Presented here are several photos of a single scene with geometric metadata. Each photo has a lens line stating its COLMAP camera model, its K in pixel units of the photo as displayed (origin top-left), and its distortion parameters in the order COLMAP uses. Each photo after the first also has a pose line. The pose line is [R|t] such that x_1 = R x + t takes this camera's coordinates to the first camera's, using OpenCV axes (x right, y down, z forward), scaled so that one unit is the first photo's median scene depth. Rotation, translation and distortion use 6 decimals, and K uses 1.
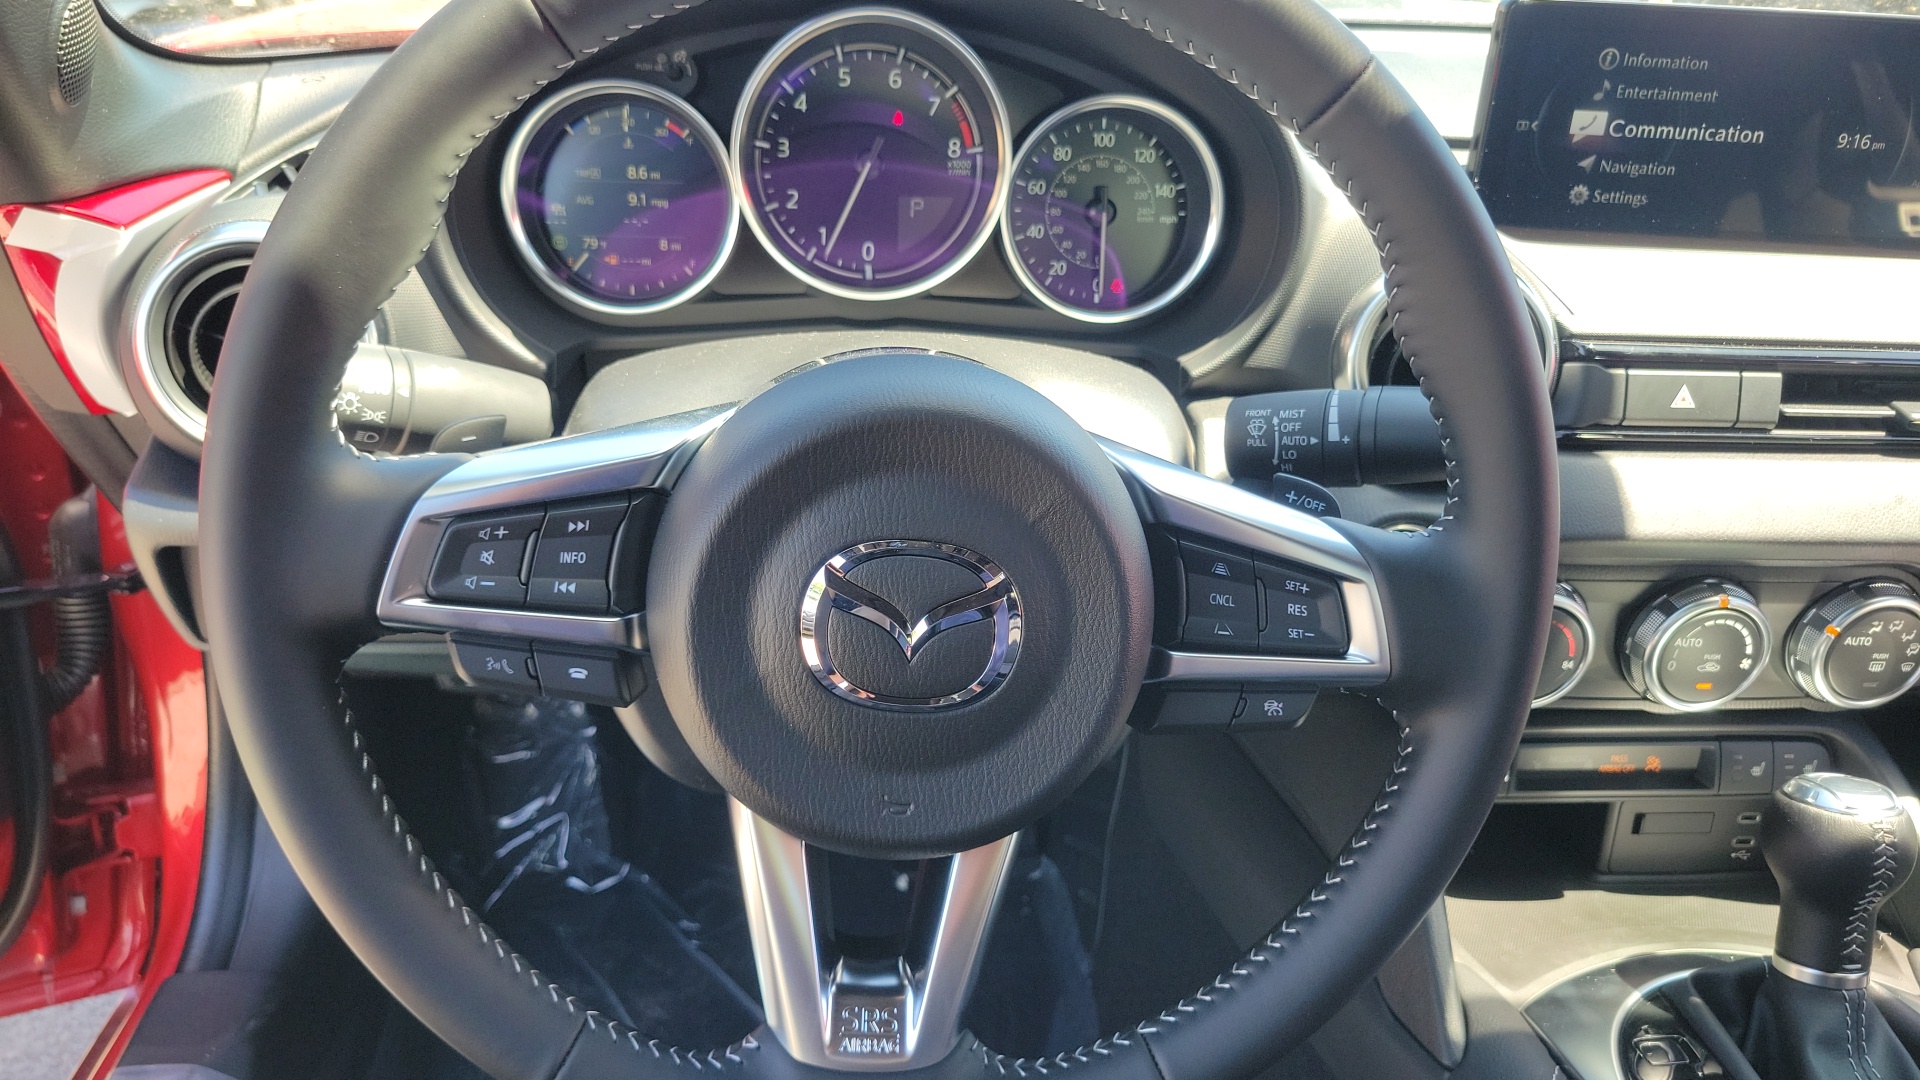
lens RADIAL K [[1504.4, 0, 955.9], [0, 1504.4, 551.0], [0, 0, 1]] dist [0.043442, -0.033183]
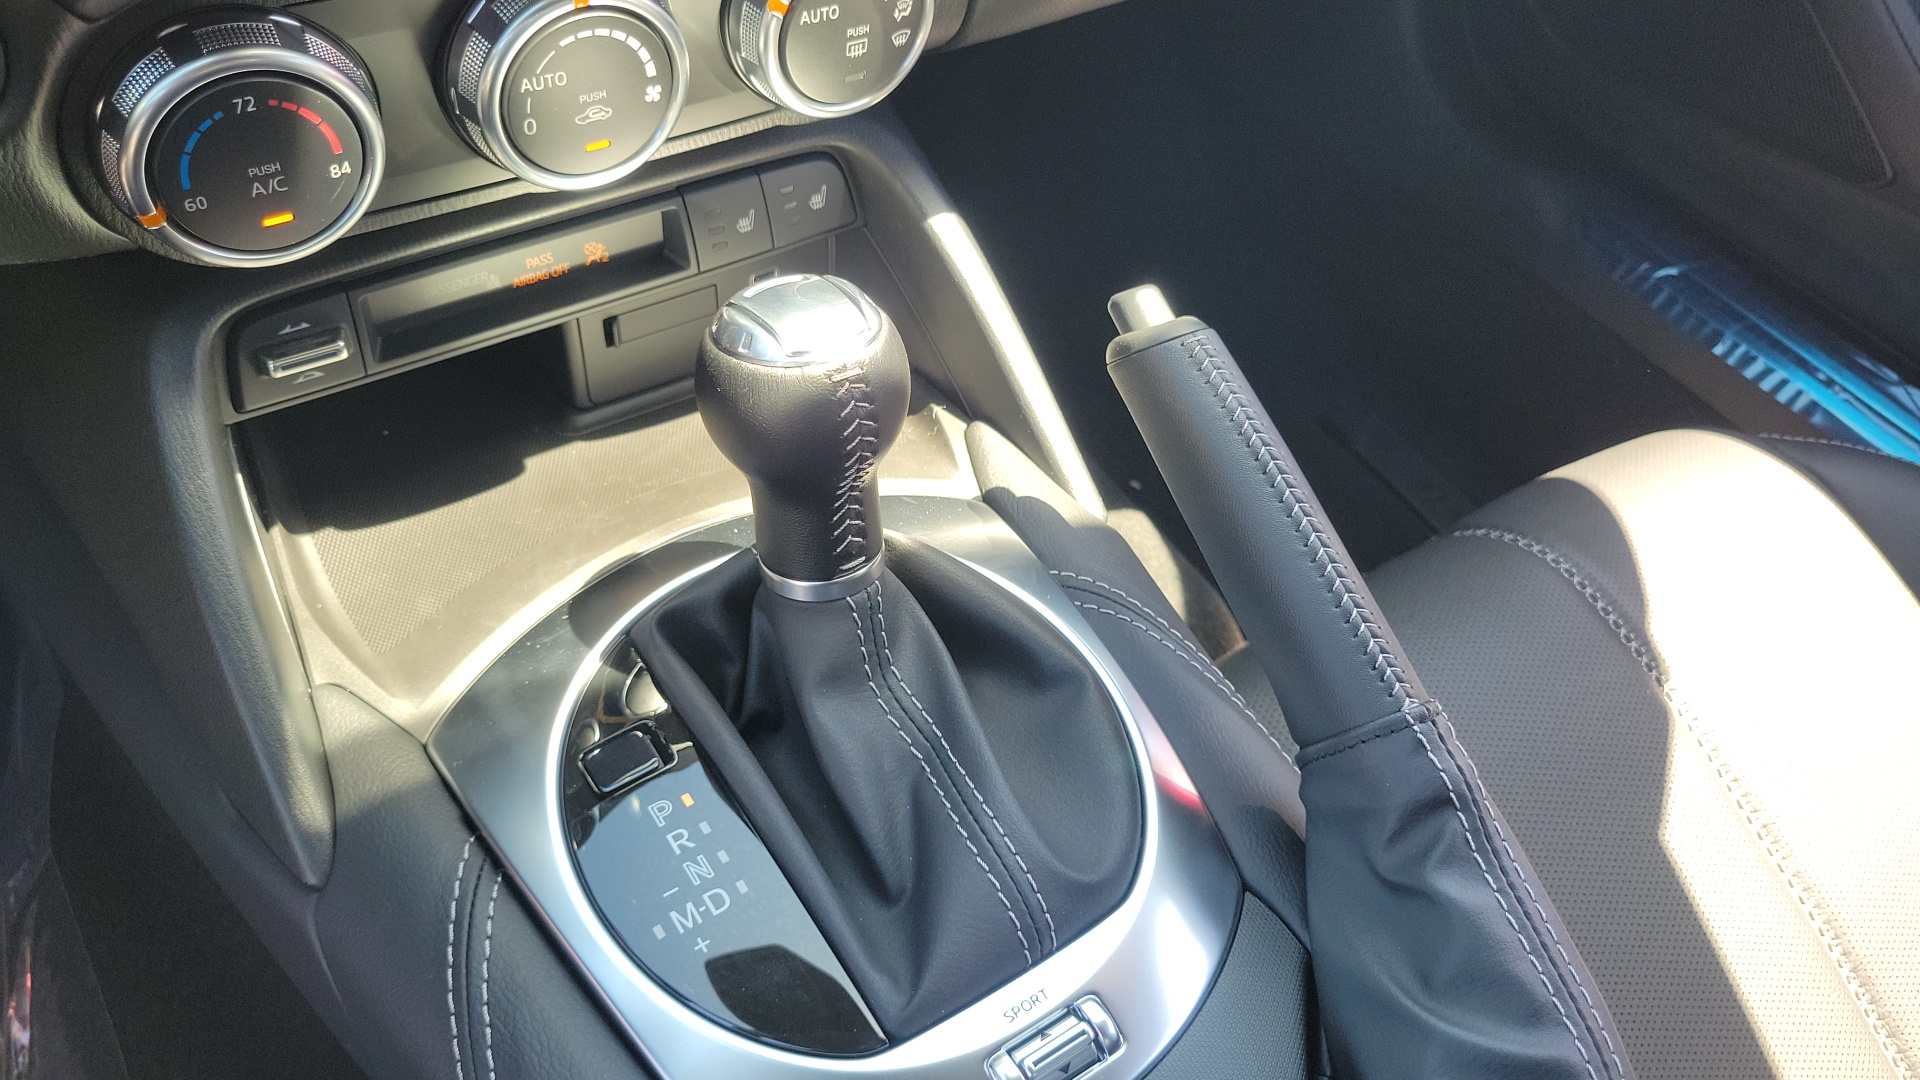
lens RADIAL K [[1504.4, 0, 968.2], [0, 1504.4, 538.0], [0, 0, 1]] dist [0.043442, -0.033183]
pose [[0.877120, -0.322294, 0.356071, 0.360807], [0.131209, 0.873999, 0.467879, -0.033694], [-0.462000, -0.363667, 0.808890, 0.402674]]
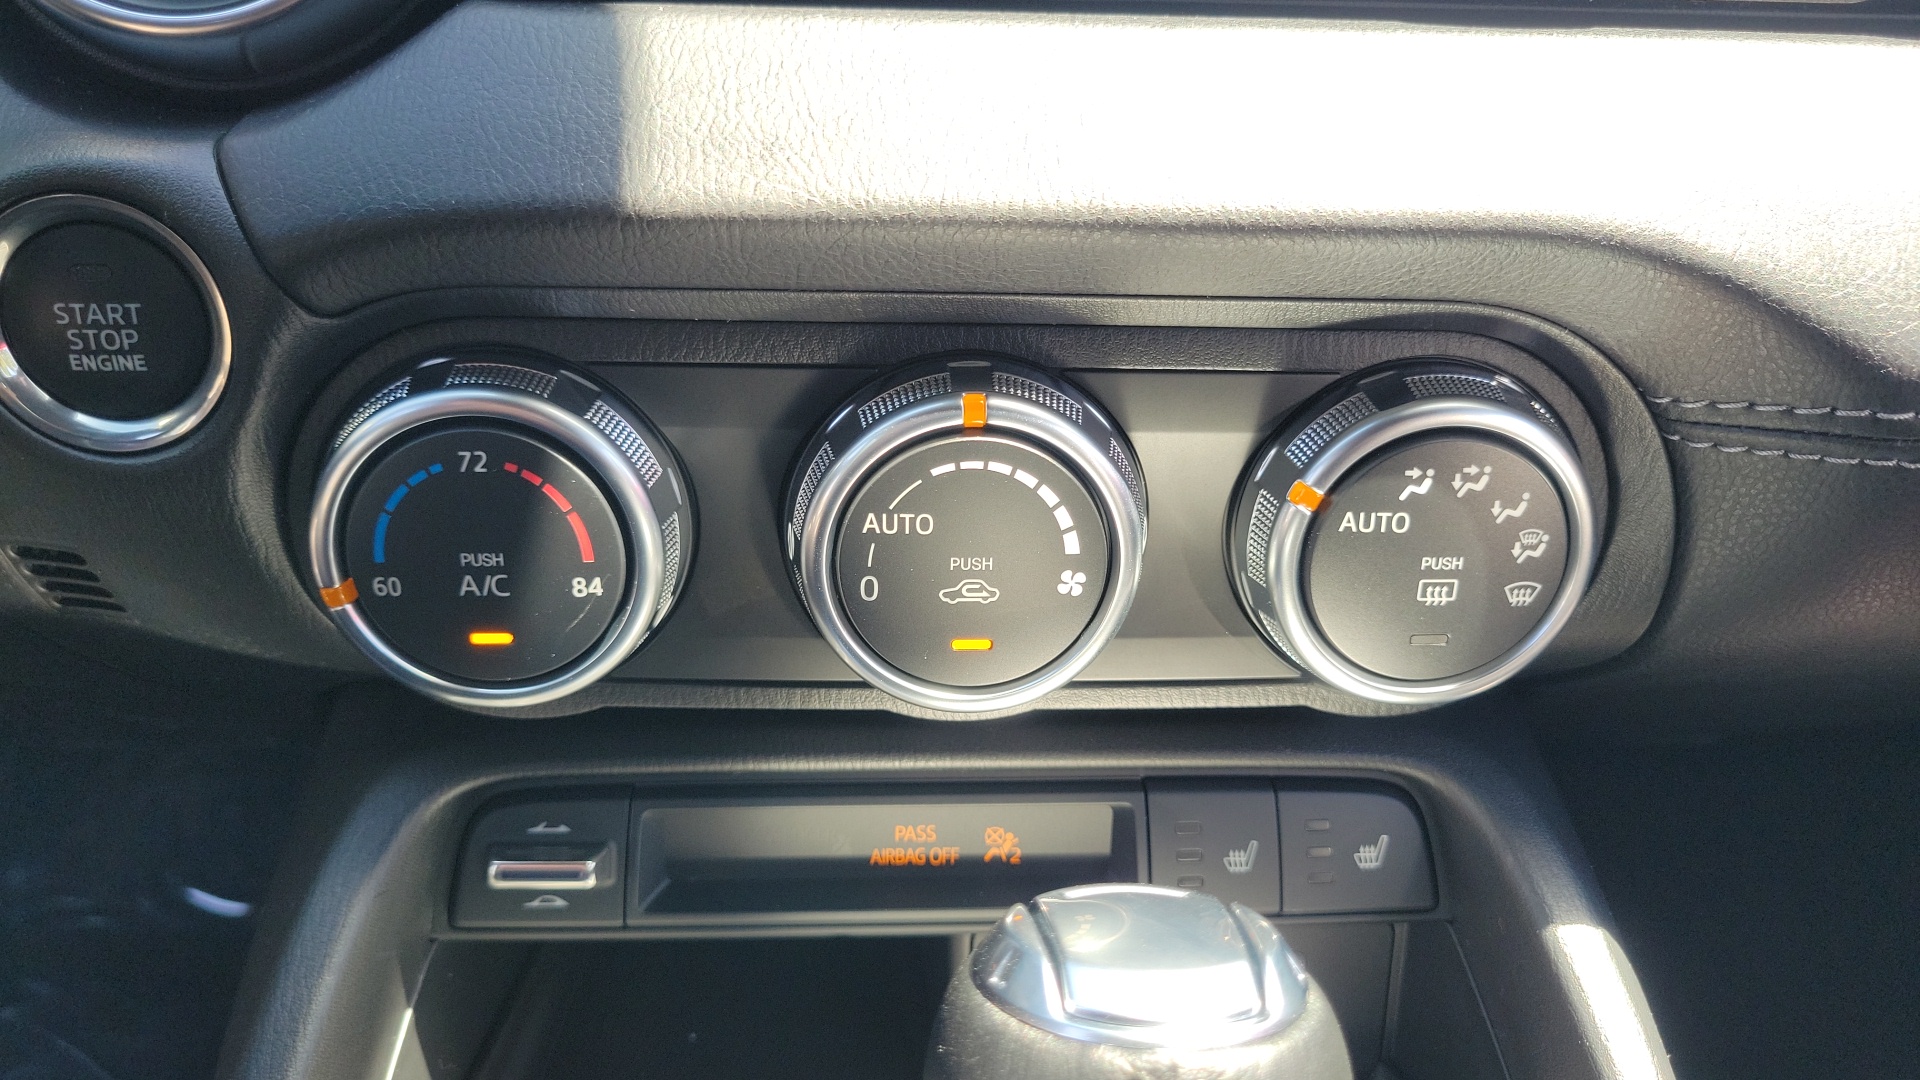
lens RADIAL K [[1504.4, 0, 947.0], [0, 1504.4, 536.5], [0, 0, 1]] dist [0.043442, -0.033183]
pose [[0.998516, -0.008002, -0.053862, 0.507364], [0.005415, 0.998833, -0.048000, 0.080158], [0.054183, 0.047637, 0.997394, 0.620611]]
